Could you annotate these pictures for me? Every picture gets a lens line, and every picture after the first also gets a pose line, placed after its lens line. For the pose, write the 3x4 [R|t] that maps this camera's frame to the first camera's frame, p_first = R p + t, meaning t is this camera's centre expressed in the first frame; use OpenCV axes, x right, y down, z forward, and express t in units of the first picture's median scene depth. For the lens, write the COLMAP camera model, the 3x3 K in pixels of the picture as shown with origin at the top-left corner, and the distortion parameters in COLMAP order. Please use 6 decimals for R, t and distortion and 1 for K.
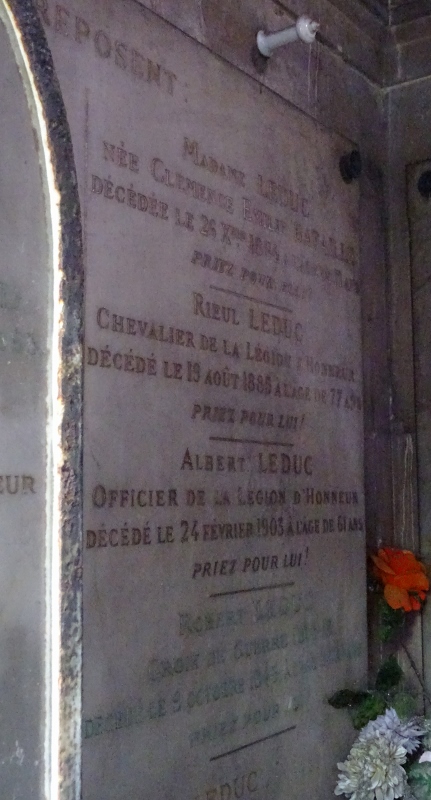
lens RADIAL K [[822.0, 0, 215.5], [0, 822.0, 400.0], [0, 0, 1]] dist [0.009336, -0.006217]
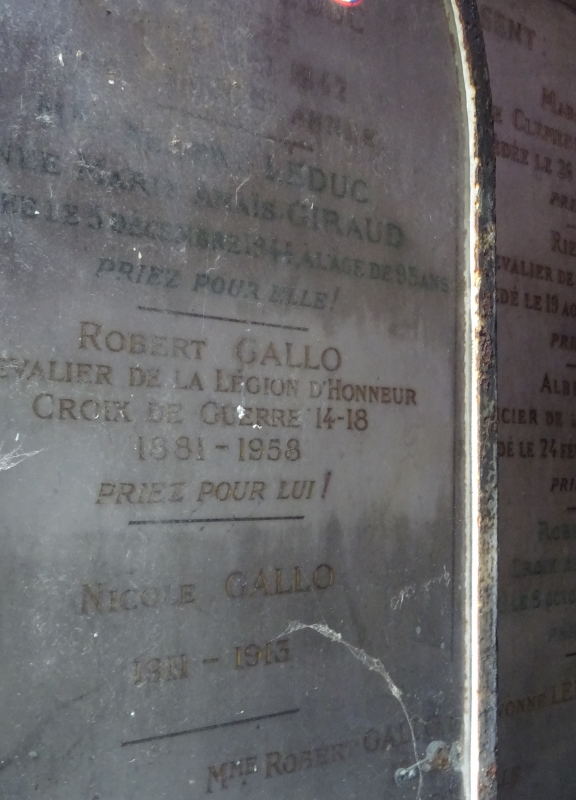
lens RADIAL K [[691.9, 0, 288.0], [0, 691.9, 400.0], [0, 0, 1]] dist [-0.004143, -0.004082]
pose [[0.941792, -0.003731, -0.336175, -0.114131], [0.015511, 0.999356, 0.032364, 0.138302], [0.335838, -0.035695, 0.941243, 0.014269]]
